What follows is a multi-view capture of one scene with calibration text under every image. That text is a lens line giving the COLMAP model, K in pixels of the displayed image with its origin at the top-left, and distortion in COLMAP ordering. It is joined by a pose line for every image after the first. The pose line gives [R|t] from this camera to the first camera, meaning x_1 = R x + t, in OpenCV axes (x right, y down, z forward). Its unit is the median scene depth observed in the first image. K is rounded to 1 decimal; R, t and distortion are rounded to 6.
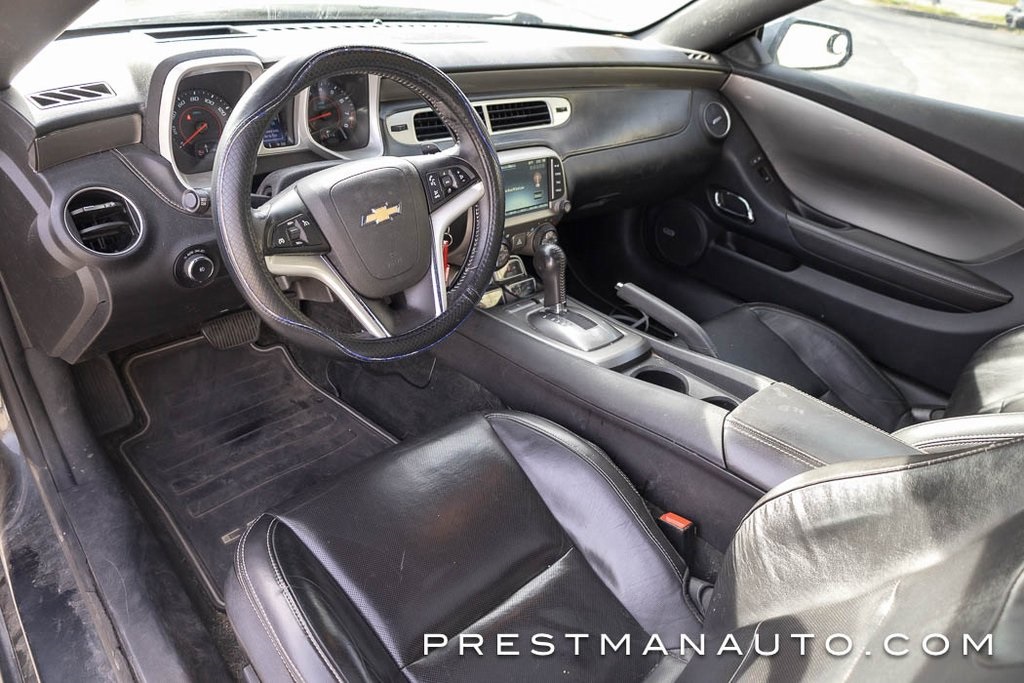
lens RADIAL K [[660.9, 0, 506.1], [0, 660.9, 342.5], [0, 0, 1]] dist [0.009206, -0.001975]
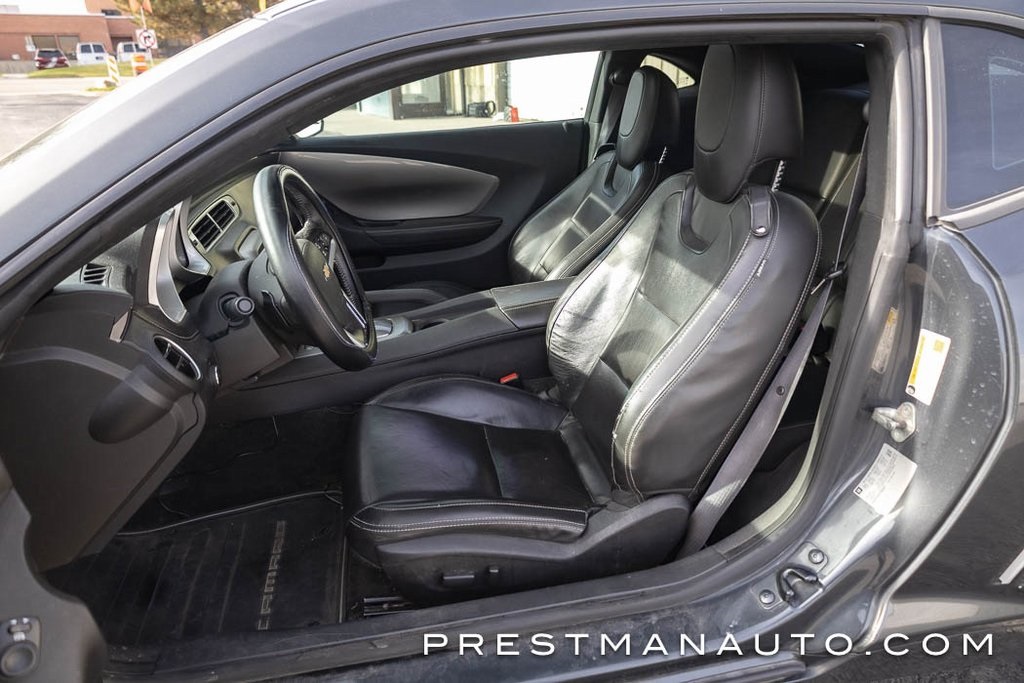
lens RADIAL K [[660.9, 0, 506.1], [0, 660.9, 342.5], [0, 0, 1]] dist [0.009206, -0.001975]
pose [[0.526746, -0.449342, 0.721547, -0.693406], [0.522471, 0.840725, 0.142145, -0.038357], [-0.670494, 0.302113, 0.677617, -0.122739]]
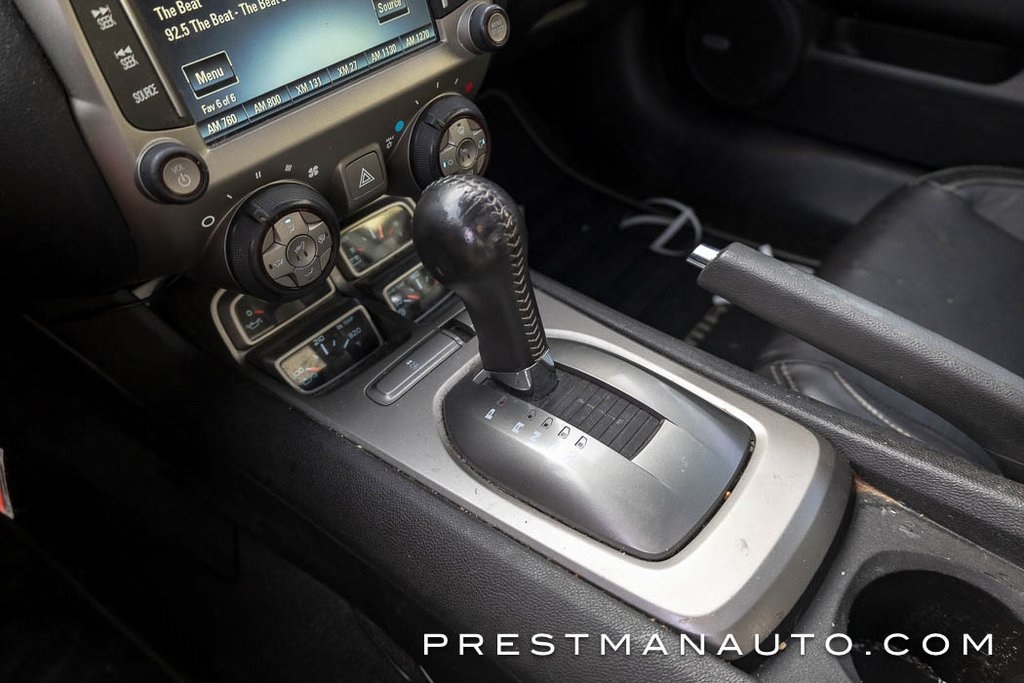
lens RADIAL K [[660.9, 0, 506.1], [0, 660.9, 342.5], [0, 0, 1]] dist [0.009206, -0.001975]
pose [[0.981502, -0.191136, -0.011018, 0.072146], [0.188704, 0.956082, 0.224272, -0.132949], [-0.032332, -0.222203, 0.974464, 0.666669]]
